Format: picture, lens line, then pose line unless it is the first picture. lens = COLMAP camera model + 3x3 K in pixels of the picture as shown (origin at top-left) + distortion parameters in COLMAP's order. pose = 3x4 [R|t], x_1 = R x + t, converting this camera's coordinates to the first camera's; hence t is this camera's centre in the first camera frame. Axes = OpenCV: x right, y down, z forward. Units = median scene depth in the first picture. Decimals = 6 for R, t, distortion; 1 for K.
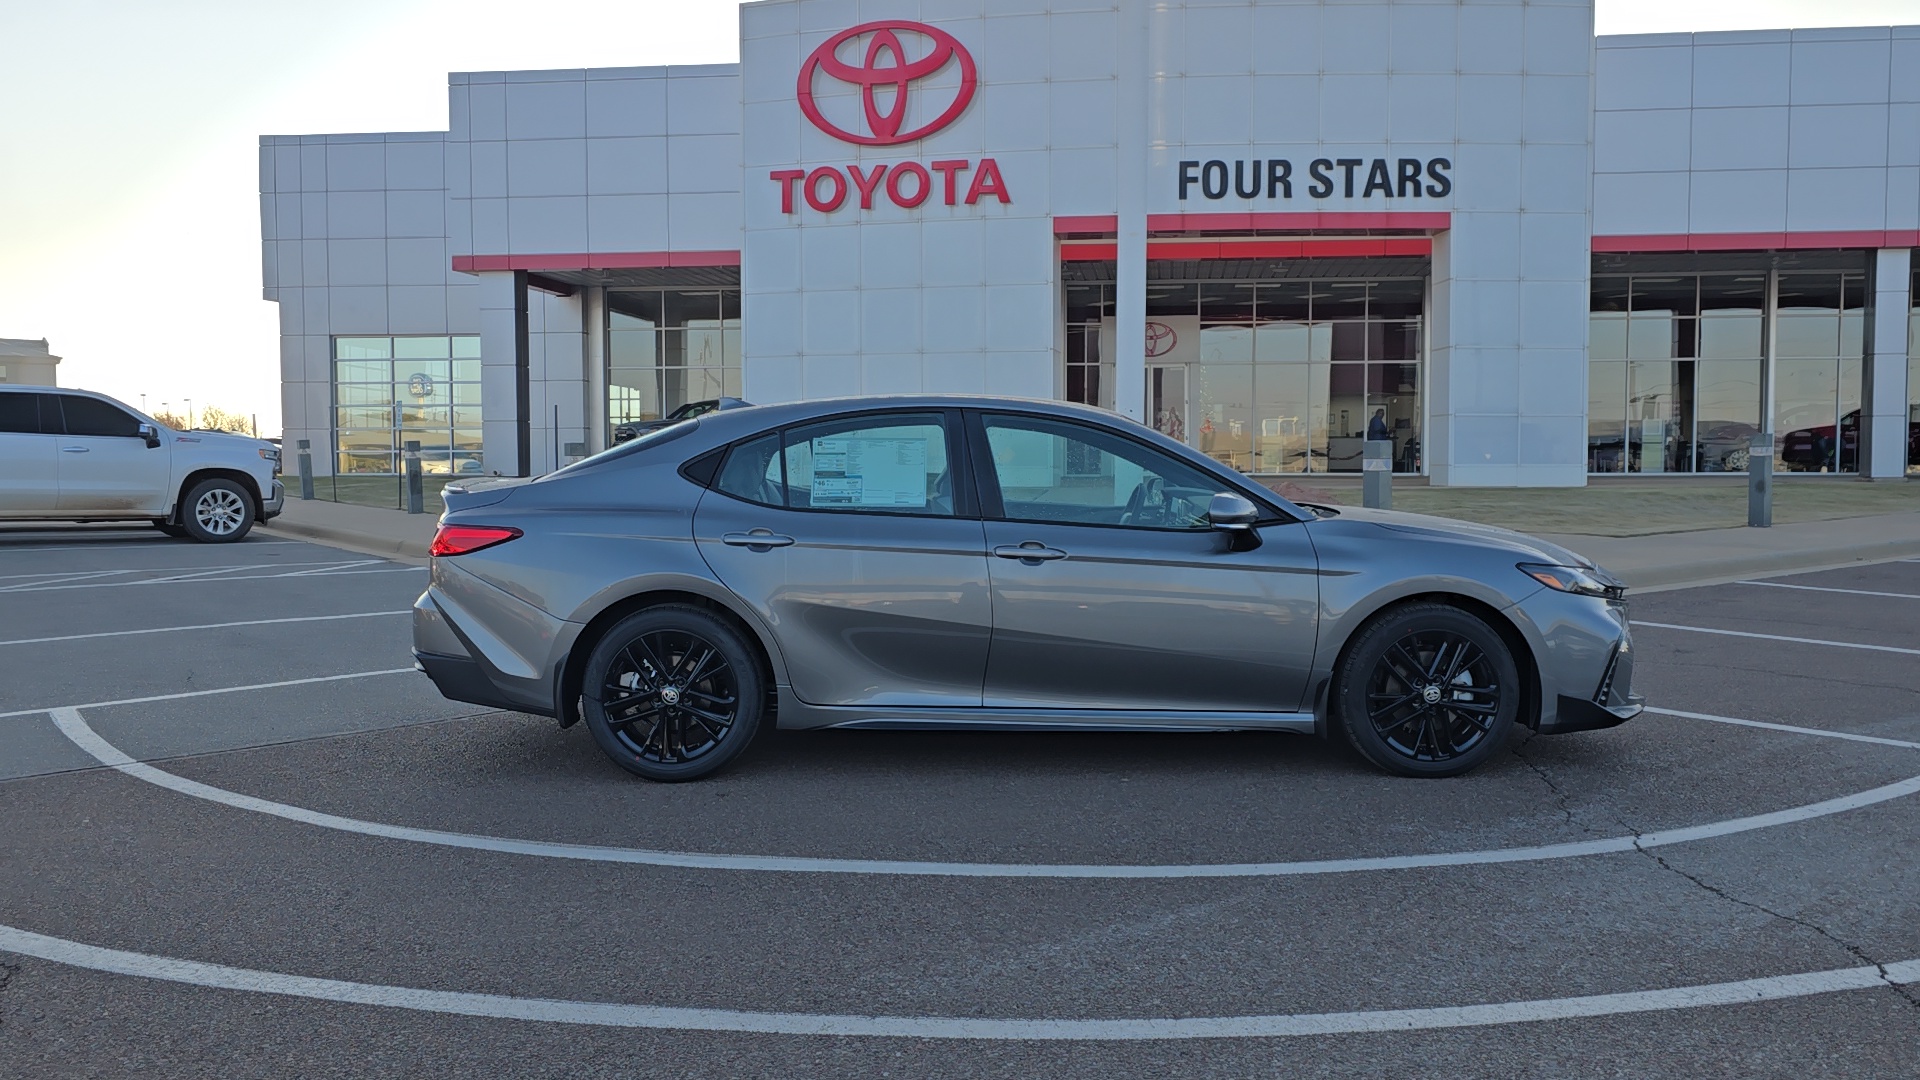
lens RADIAL K [[1586.1, 0, 953.9], [0, 1586.1, 544.3], [0, 0, 1]] dist [0.000197, 0.001793]
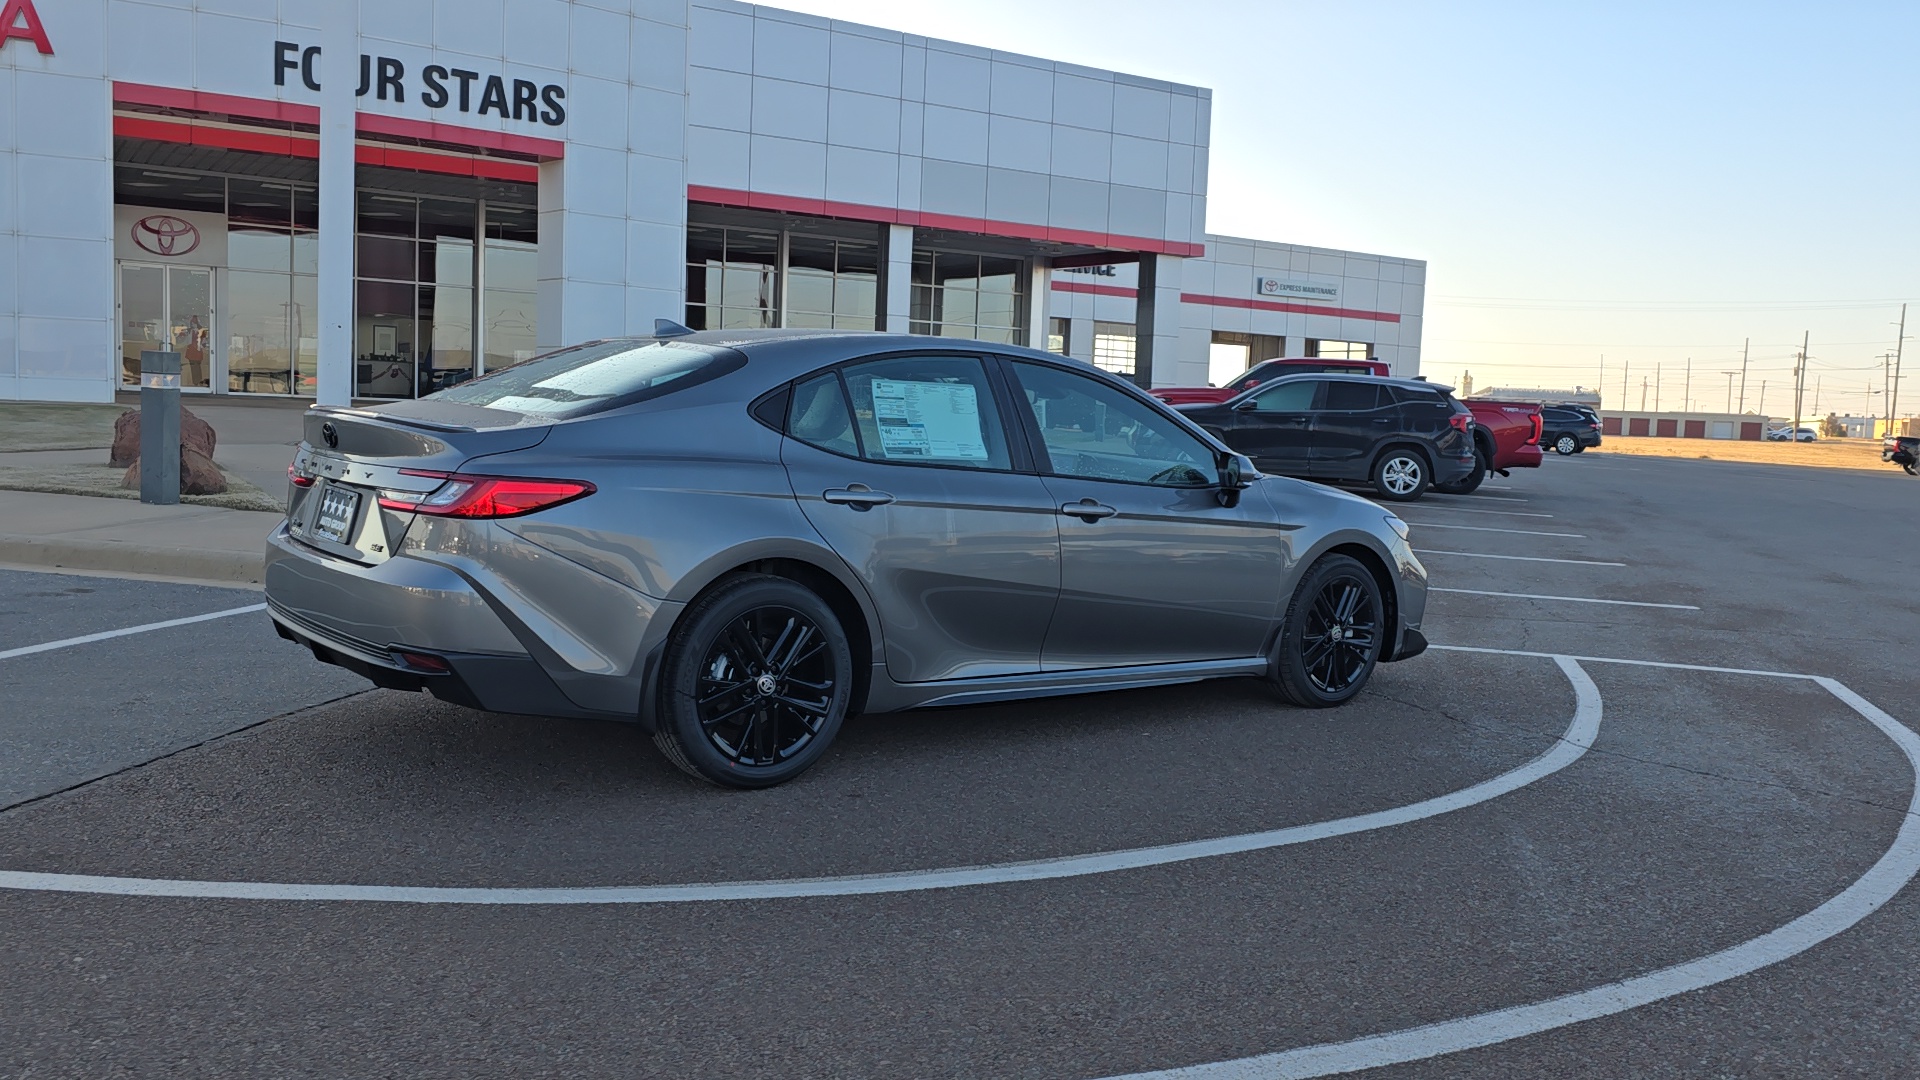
lens RADIAL K [[1586.1, 0, 1001.6], [0, 1586.1, 543.5], [0, 0, 1]] dist [0.000197, 0.001793]
pose [[0.777528, -0.018236, 0.628584, -0.593962], [-0.010009, 0.999094, 0.041365, -0.013696], [-0.628769, -0.038454, 0.776641, 0.277975]]
